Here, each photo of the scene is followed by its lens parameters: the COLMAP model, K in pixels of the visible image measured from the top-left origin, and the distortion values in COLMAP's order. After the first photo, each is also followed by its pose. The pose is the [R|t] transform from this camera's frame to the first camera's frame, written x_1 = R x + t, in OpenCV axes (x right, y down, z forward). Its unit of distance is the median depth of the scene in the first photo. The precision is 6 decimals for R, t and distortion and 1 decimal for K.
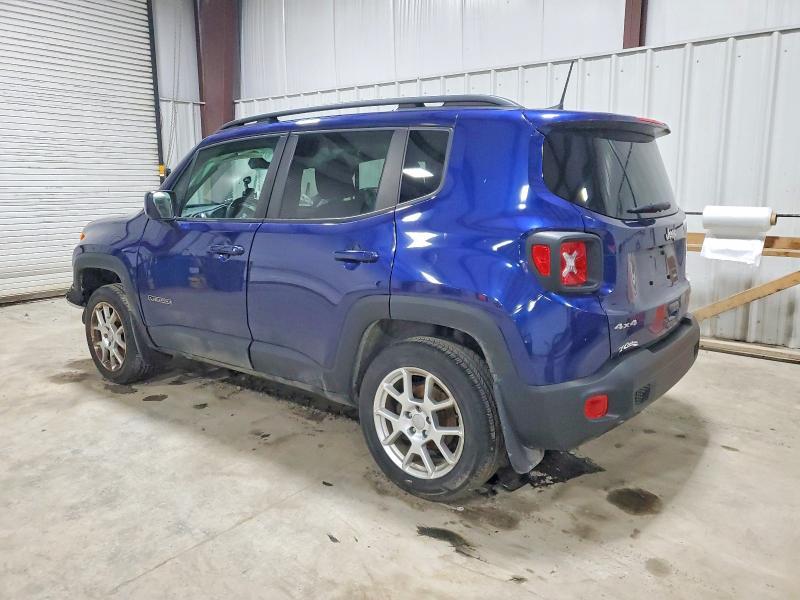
lens RADIAL K [[633.2, 0, 397.9], [0, 633.2, 298.0], [0, 0, 1]] dist [0.024134, 0.003636]
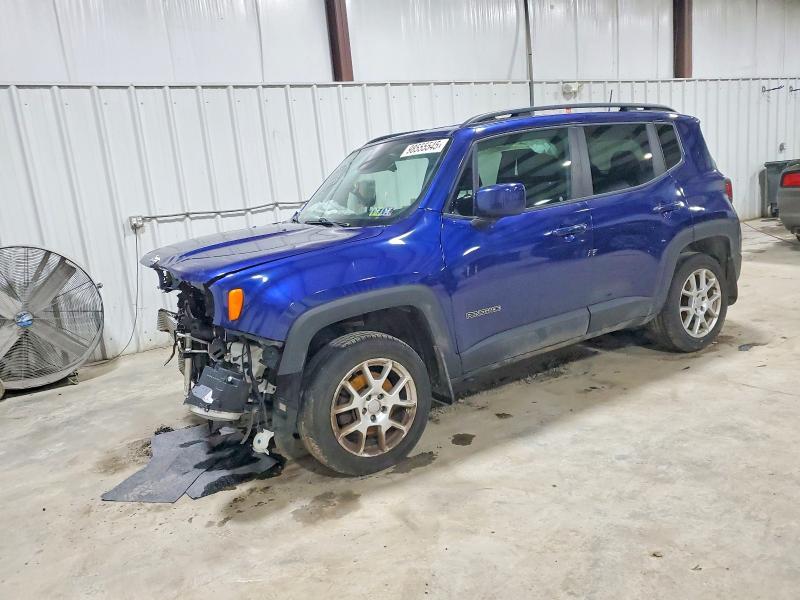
lens RADIAL K [[633.2, 0, 397.6], [0, 633.2, 303.3], [0, 0, 1]] dist [0.024134, 0.003636]
pose [[0.315941, -0.208046, 0.925688, -1.395761], [0.265741, 0.956015, 0.124164, -0.170573], [-0.910804, 0.206765, 0.357331, 0.911189]]
